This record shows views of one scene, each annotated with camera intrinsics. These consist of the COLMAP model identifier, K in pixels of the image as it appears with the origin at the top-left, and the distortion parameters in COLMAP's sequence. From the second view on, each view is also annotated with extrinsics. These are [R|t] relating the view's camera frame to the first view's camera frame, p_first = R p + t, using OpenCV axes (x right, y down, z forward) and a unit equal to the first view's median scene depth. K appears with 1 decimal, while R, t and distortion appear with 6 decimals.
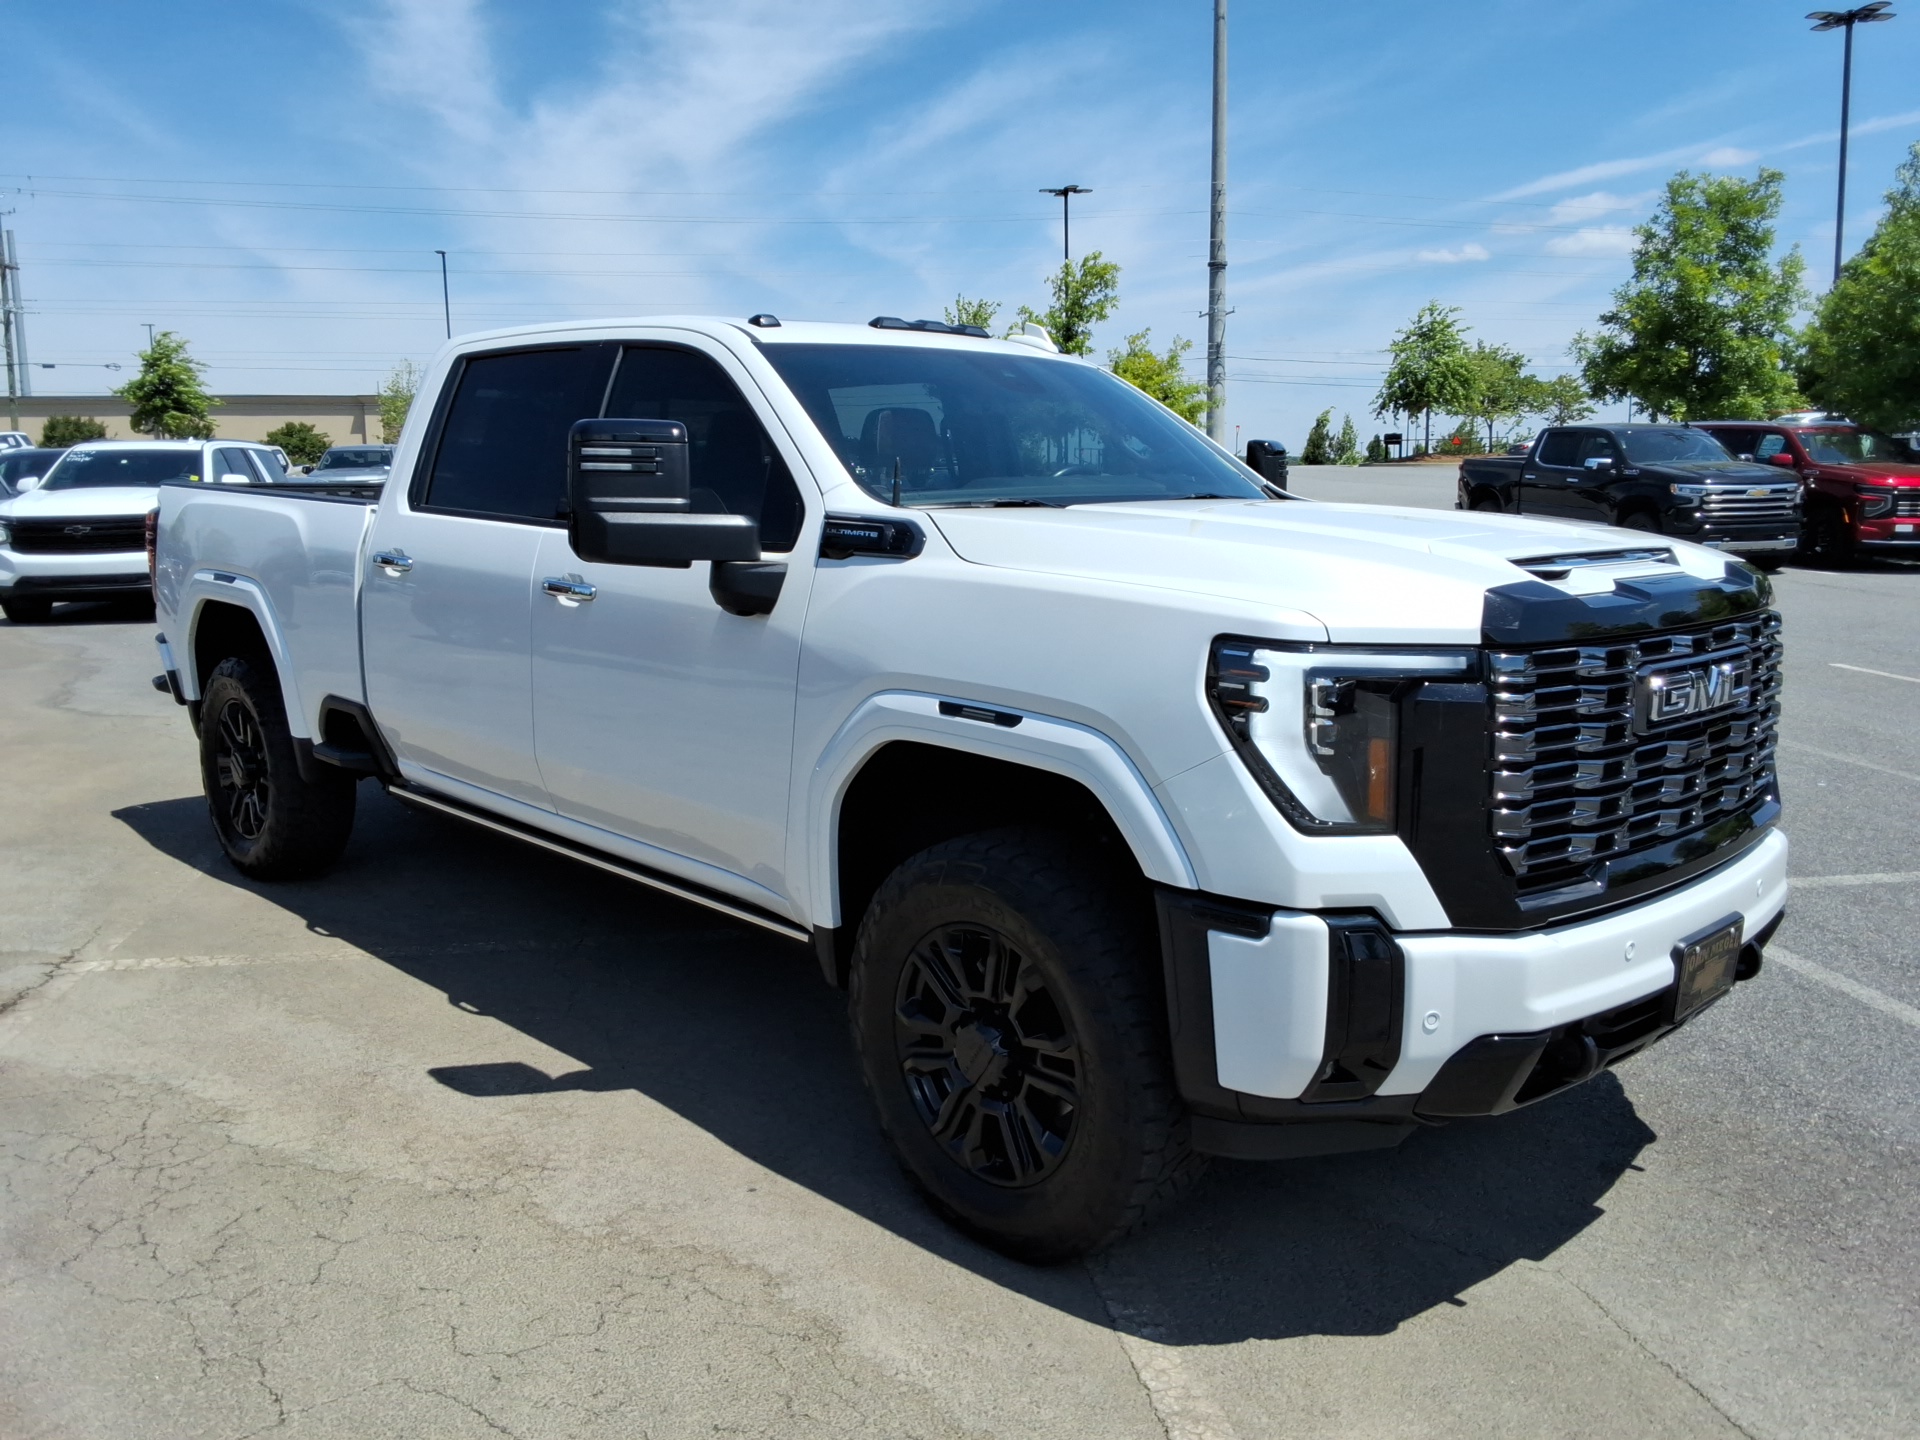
lens RADIAL K [[1533.0, 0, 971.9], [0, 1533.0, 717.6], [0, 0, 1]] dist [0.108036, -0.168950]
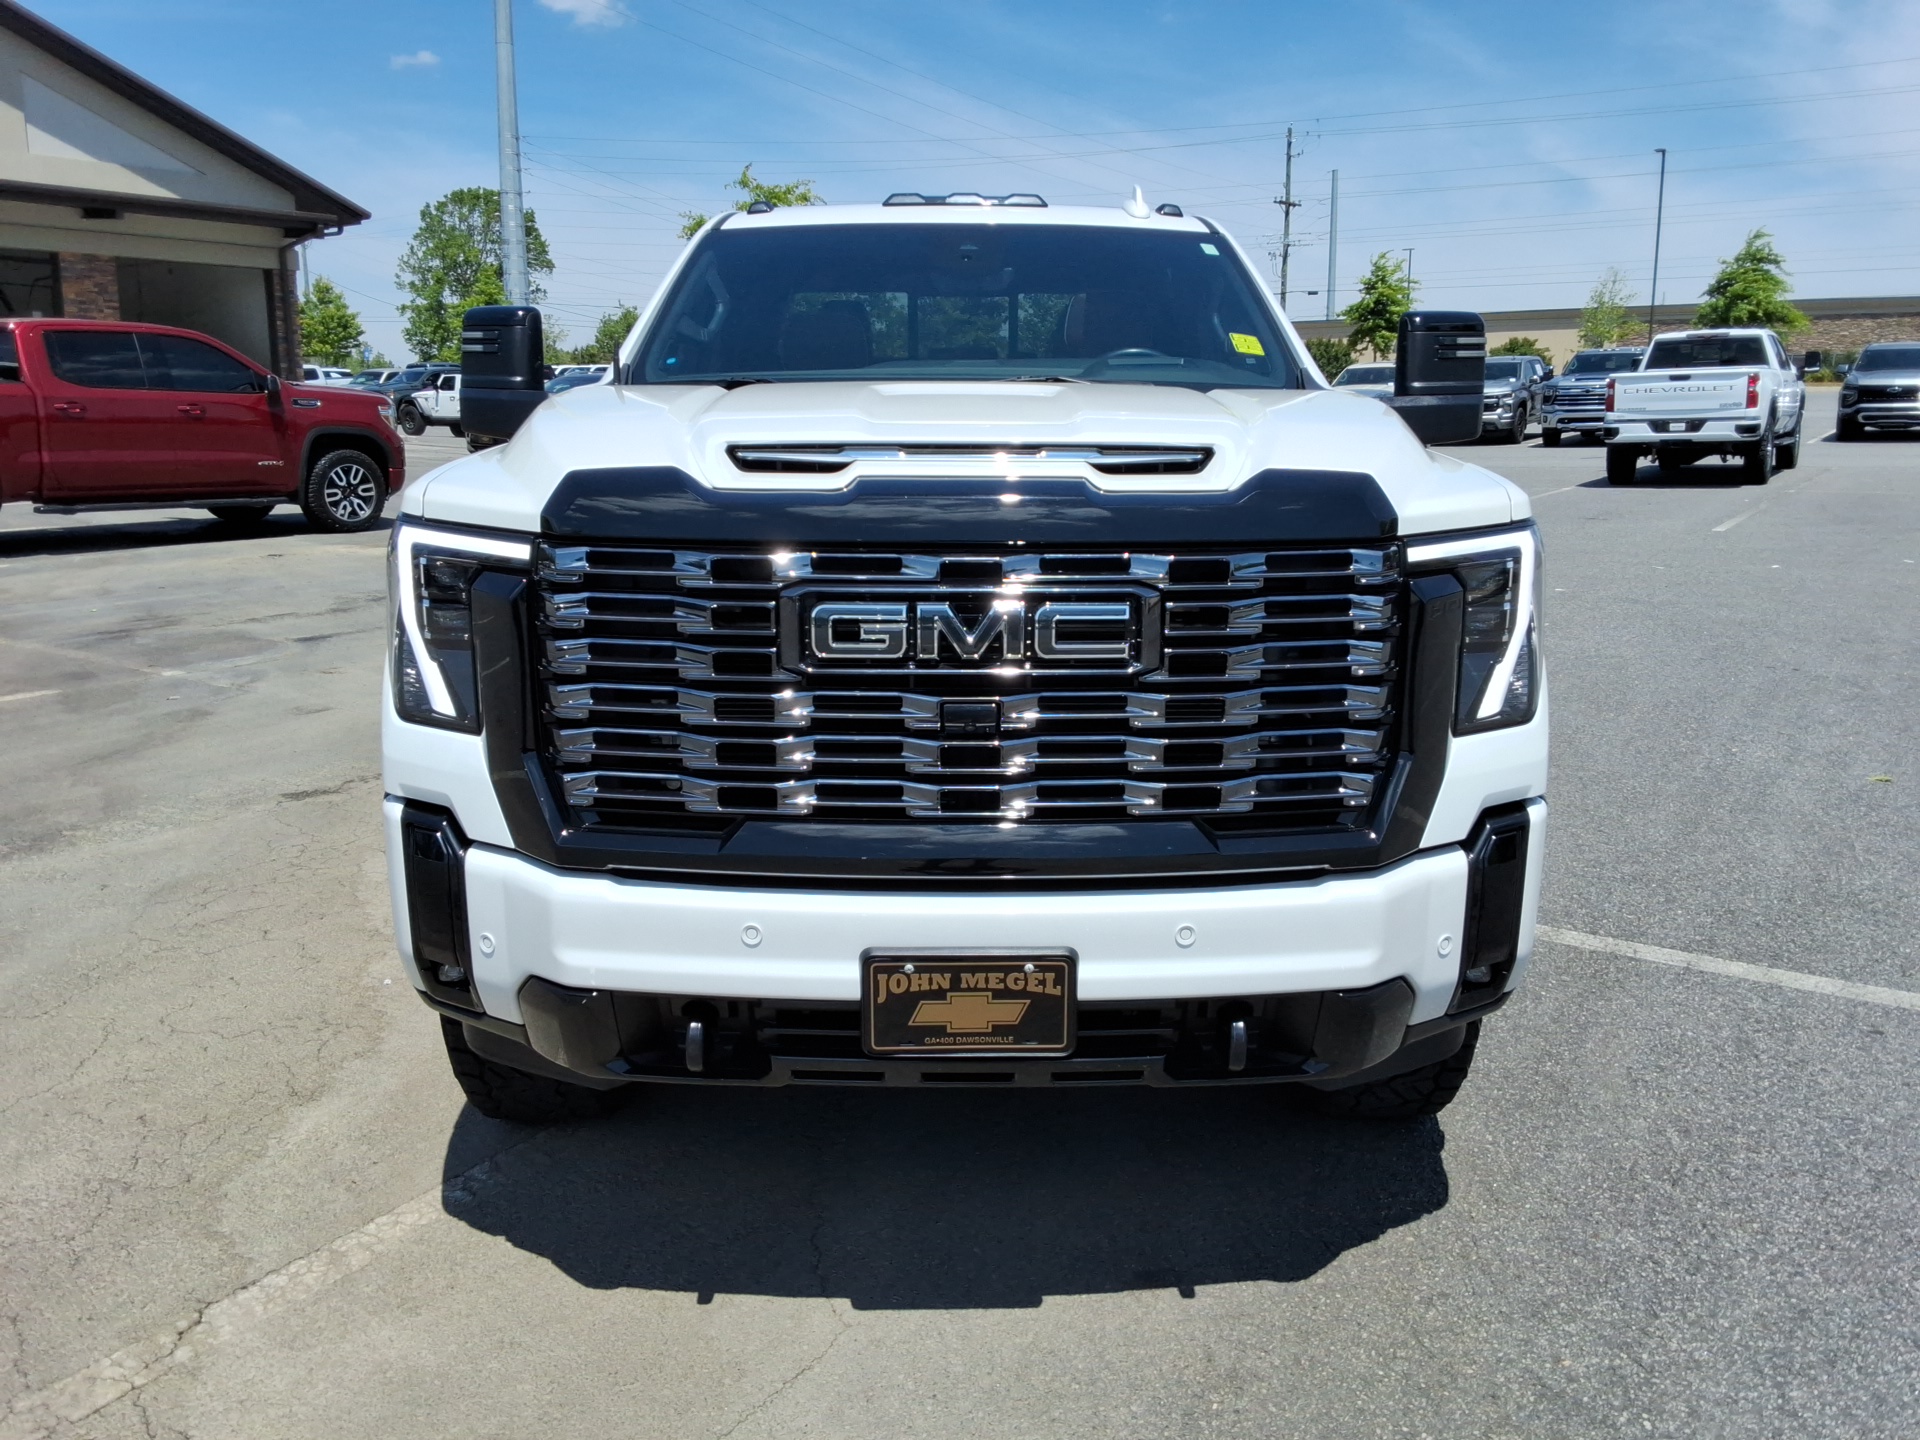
lens RADIAL K [[1533.0, 0, 972.8], [0, 1533.0, 710.7], [0, 0, 1]] dist [0.108036, -0.168950]
pose [[0.719776, 0.141302, -0.679673, 0.915719], [-0.108414, 0.989933, 0.090994, -0.044545], [0.685688, 0.008191, 0.727849, 0.442255]]
